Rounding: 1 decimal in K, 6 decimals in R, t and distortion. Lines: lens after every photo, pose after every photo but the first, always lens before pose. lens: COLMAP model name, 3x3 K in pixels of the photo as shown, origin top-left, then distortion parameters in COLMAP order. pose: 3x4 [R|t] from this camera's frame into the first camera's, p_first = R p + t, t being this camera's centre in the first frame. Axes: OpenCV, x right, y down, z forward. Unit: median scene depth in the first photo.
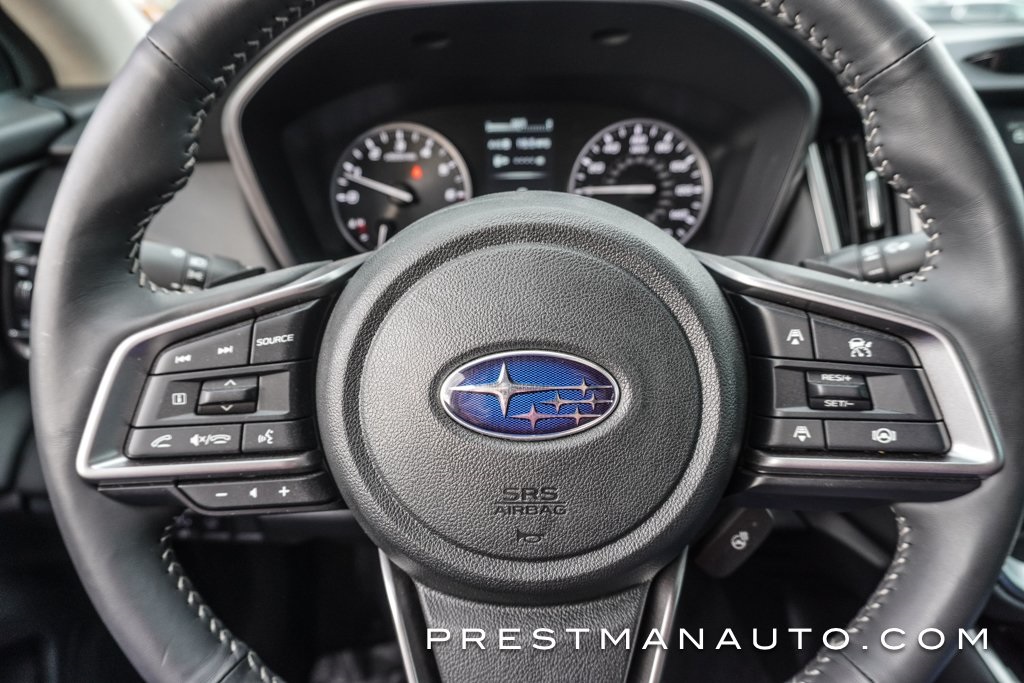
lens RADIAL K [[694.8, 0, 512.0], [0, 694.8, 341.5], [0, 0, 1]] dist [-0.038359, 0.002088]
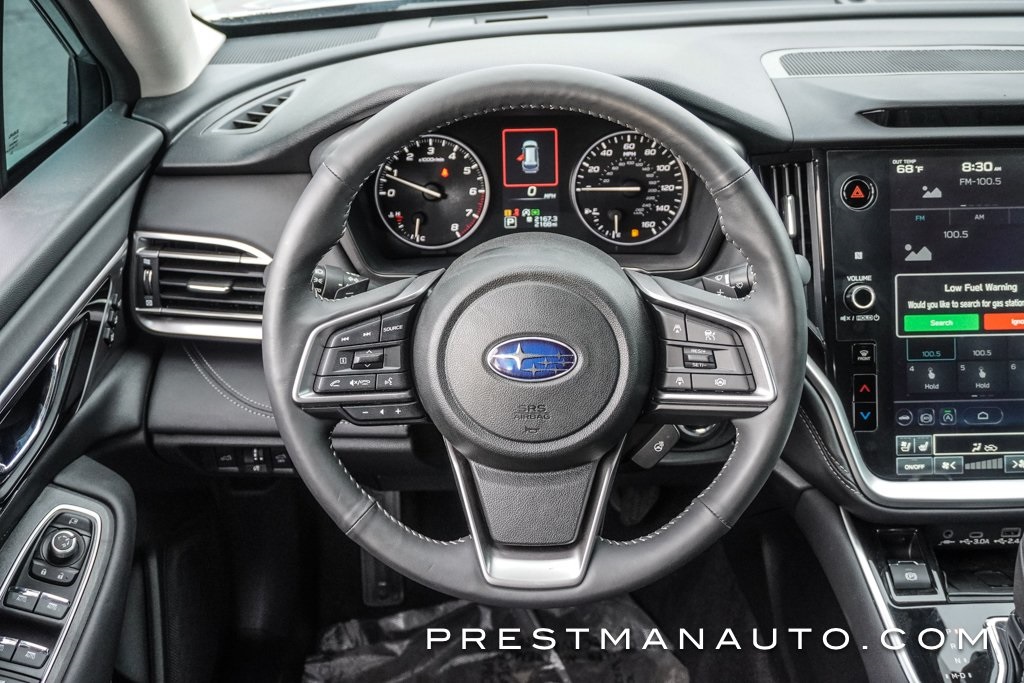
lens RADIAL K [[1126.9, 0, 512.0], [0, 1126.9, 341.5], [0, 0, 1]] dist [-0.000225, -0.012118]
pose [[0.999952, 0.004959, -0.008503, -0.004699], [-0.004366, 0.997647, 0.068414, -0.175166], [0.008822, -0.068374, 0.997621, -1.993563]]
